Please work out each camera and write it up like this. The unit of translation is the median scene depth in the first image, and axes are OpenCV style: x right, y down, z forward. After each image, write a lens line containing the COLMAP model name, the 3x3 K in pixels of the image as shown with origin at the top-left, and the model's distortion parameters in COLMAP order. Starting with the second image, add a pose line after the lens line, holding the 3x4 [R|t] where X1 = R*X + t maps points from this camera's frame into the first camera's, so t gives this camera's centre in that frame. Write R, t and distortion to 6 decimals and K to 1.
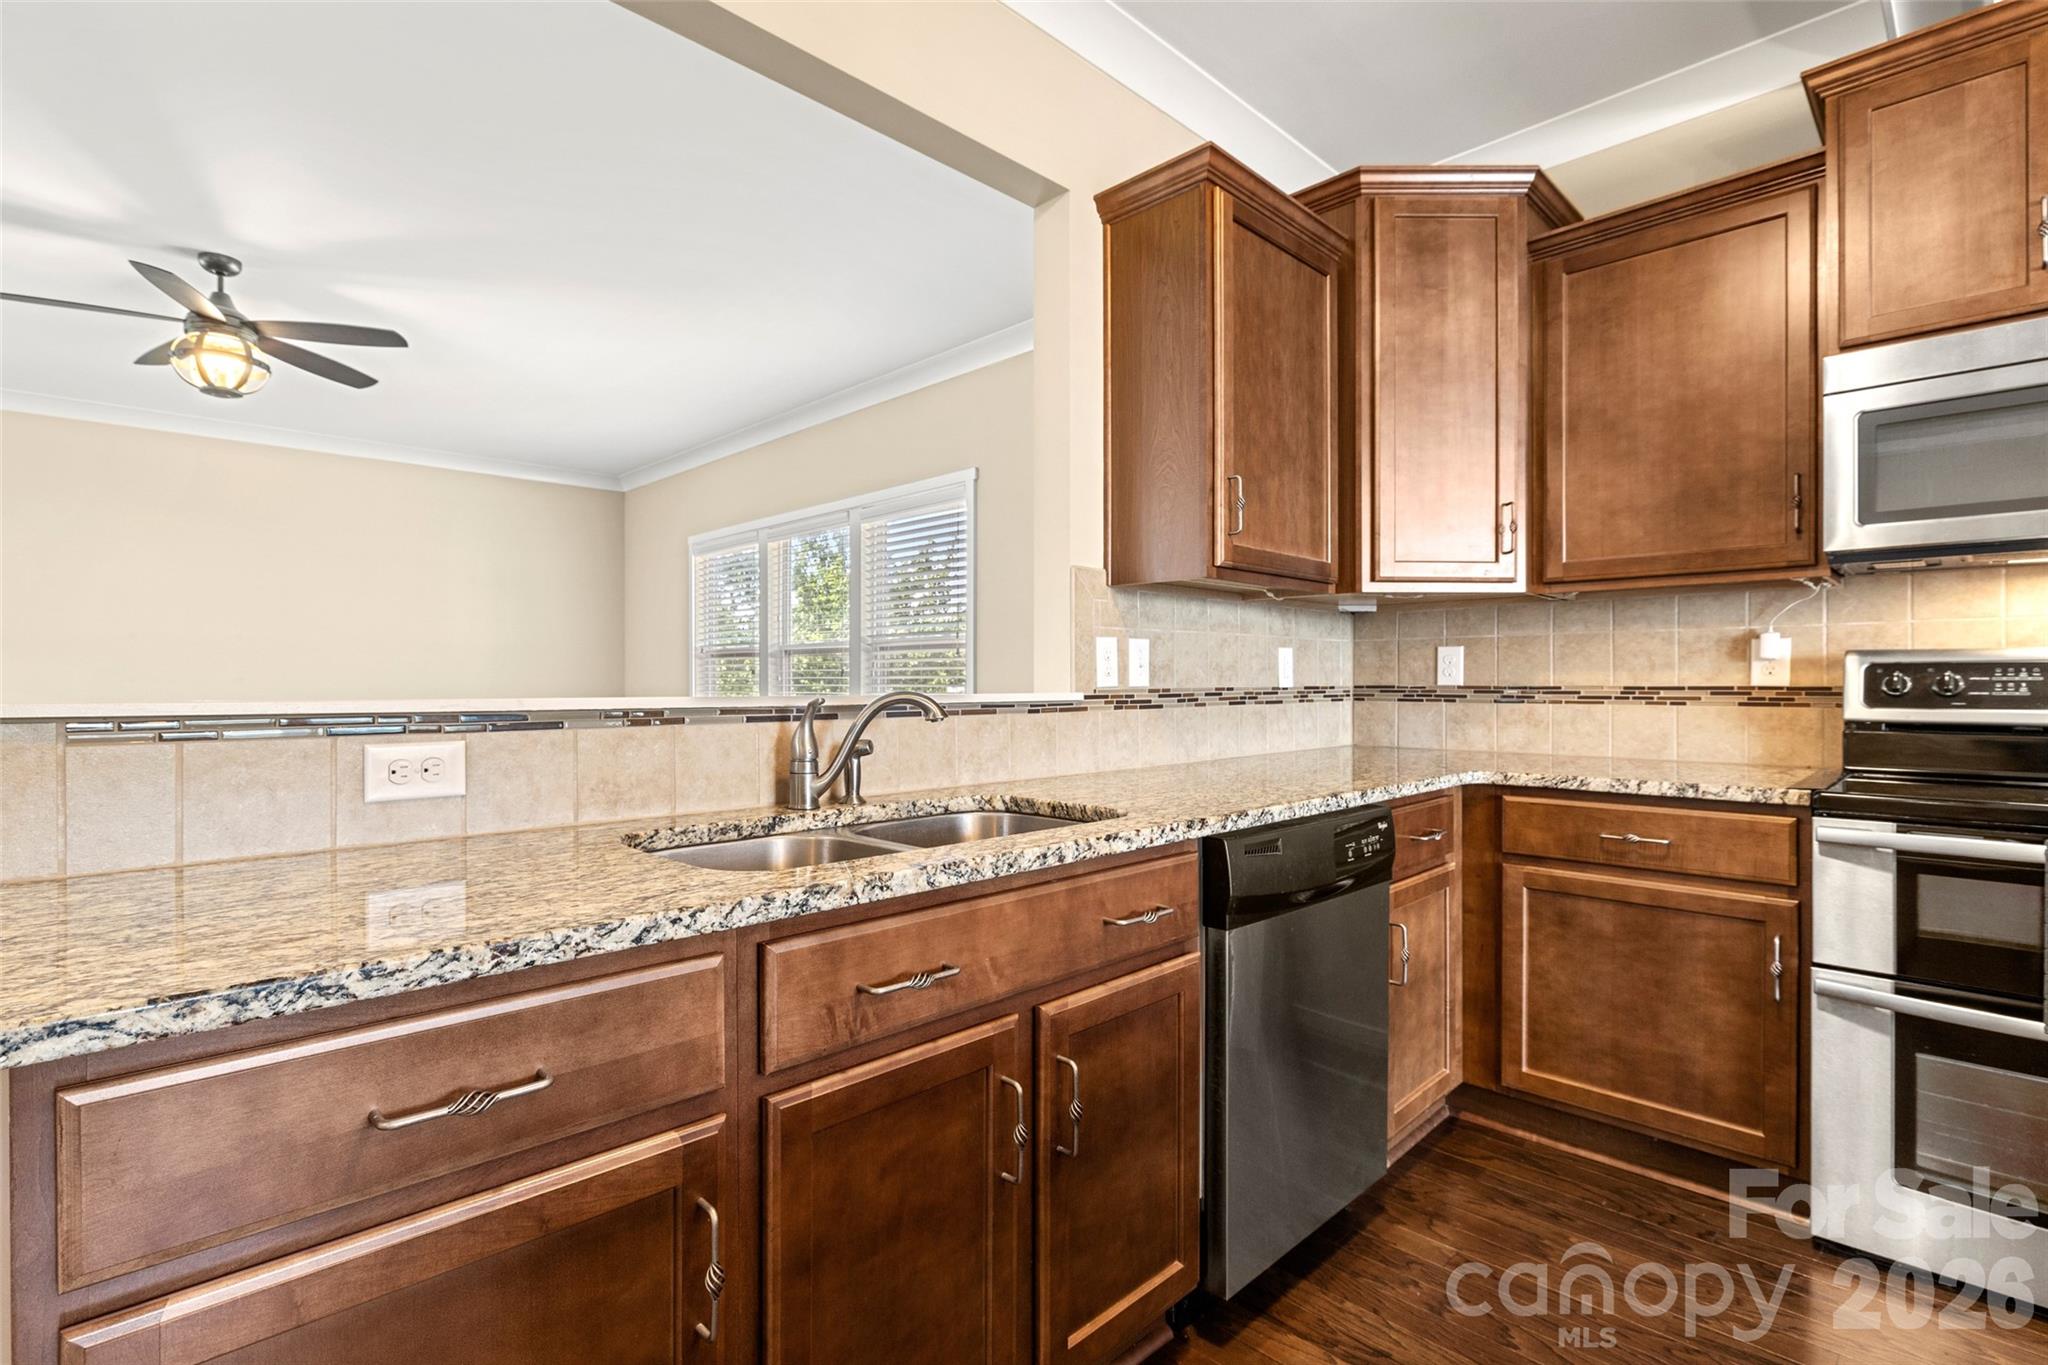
lens RADIAL K [[969.1, 0, 1017.5], [0, 969.1, 685.0], [0, 0, 1]] dist [-0.004926, 0.000365]
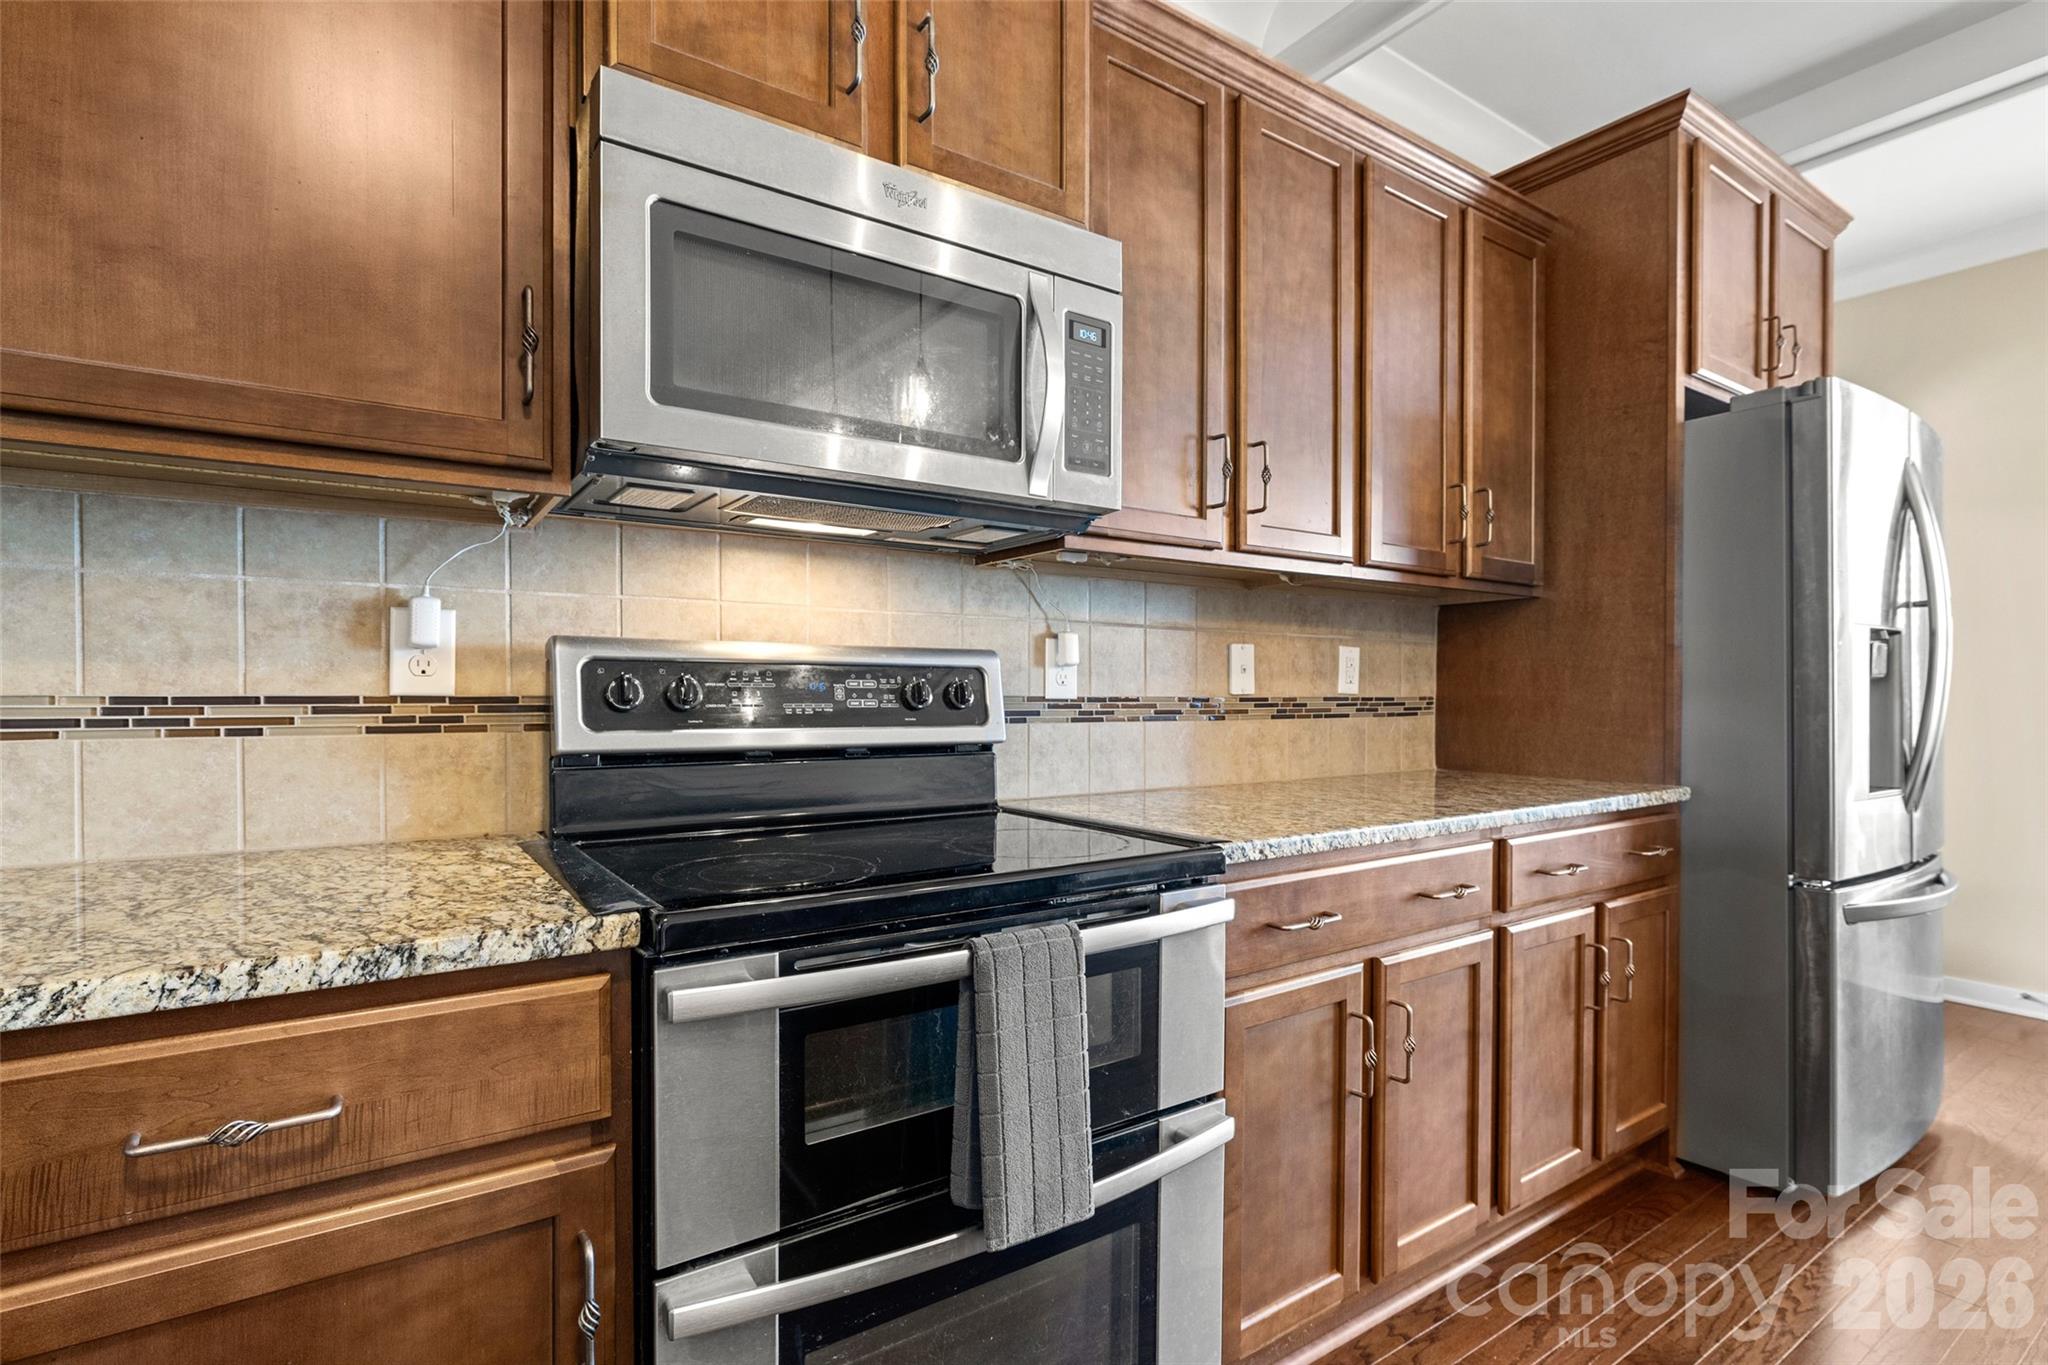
lens RADIAL K [[969.1, 0, 996.9], [0, 969.1, 703.9], [0, 0, 1]] dist [-0.004926, 0.000365]
pose [[0.185107, -0.010039, 0.982667, 0.304074], [0.000160, 0.999948, 0.010185, 0.000255], [-0.982718, -0.001728, 0.185099, 0.587649]]
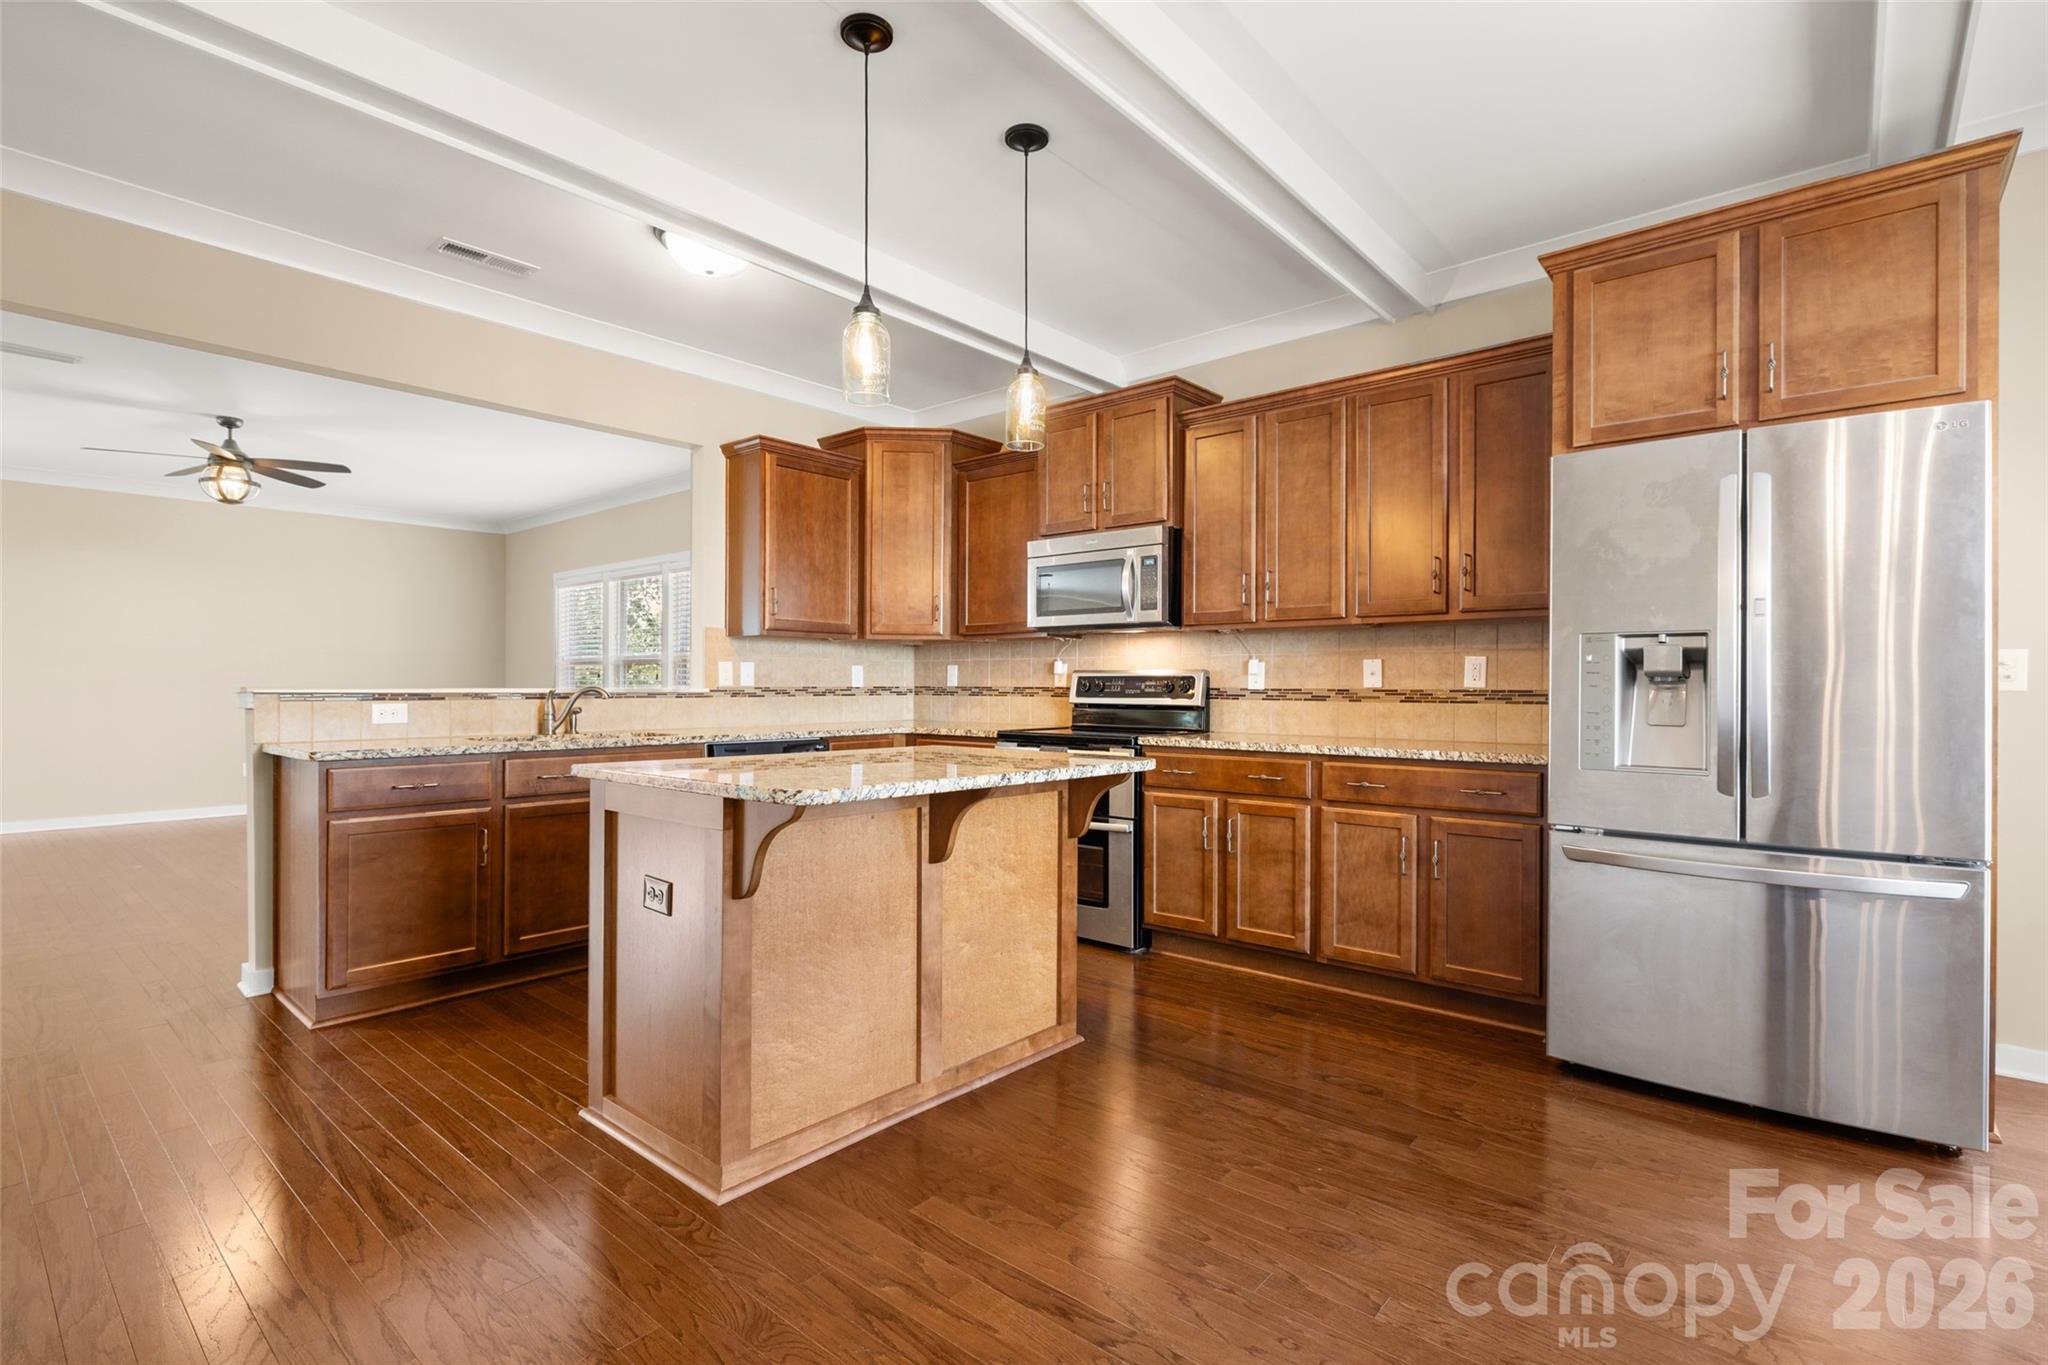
lens RADIAL K [[969.1, 0, 1016.9], [0, 969.1, 691.4], [0, 0, 1]] dist [-0.004926, 0.000365]
pose [[0.996722, 0.003971, 0.080803, 0.529929], [-0.004250, 0.999986, 0.003280, 0.004252], [-0.080789, -0.003613, 0.996725, -1.067468]]
